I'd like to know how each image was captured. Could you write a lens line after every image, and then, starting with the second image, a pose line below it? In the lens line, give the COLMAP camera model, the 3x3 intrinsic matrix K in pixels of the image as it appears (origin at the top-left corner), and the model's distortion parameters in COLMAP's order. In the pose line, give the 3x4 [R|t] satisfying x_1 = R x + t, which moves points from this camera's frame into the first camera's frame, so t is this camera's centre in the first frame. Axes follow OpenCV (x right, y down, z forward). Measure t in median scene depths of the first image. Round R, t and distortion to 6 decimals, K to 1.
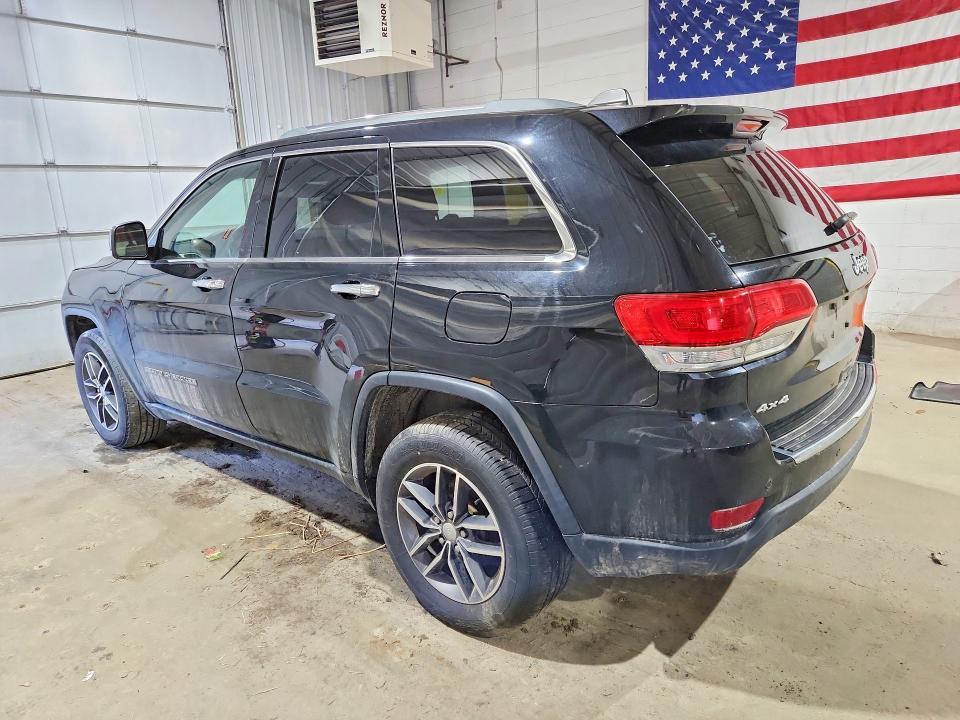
lens RADIAL K [[686.1, 0, 480.0], [0, 686.1, 360.0], [0, 0, 1]] dist [0.006970, 0.002364]
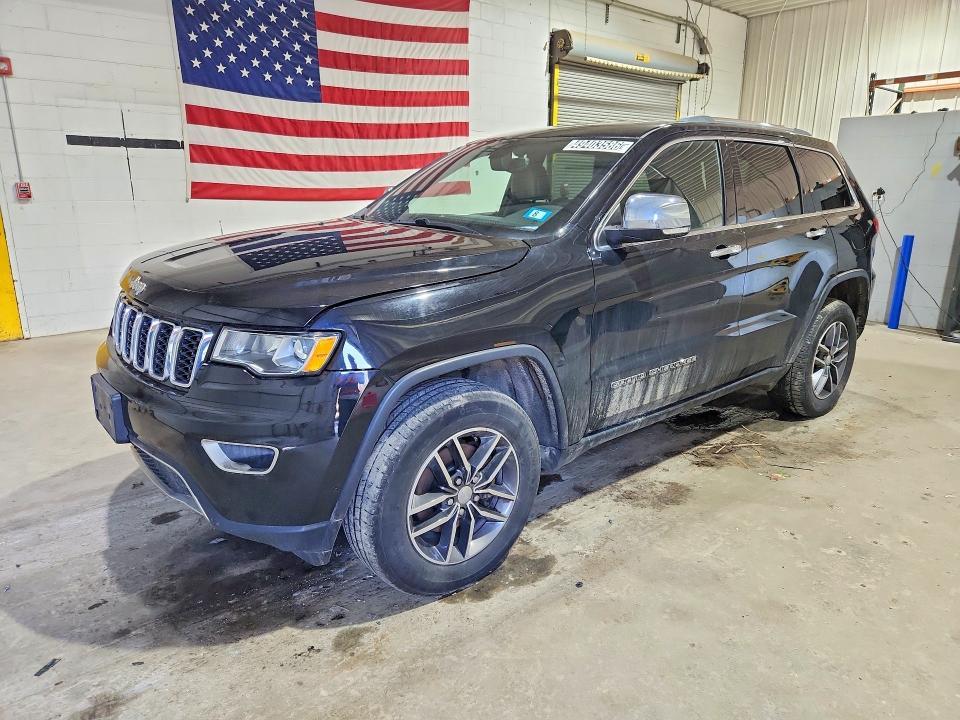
lens RADIAL K [[686.1, 0, 480.0], [0, 686.1, 360.0], [0, 0, 1]] dist [0.006970, 0.002364]
pose [[0.114877, -0.199310, 0.973180, -0.802337], [0.216701, 0.961099, 0.171256, -0.115155], [-0.969455, 0.191216, 0.153599, 0.657785]]
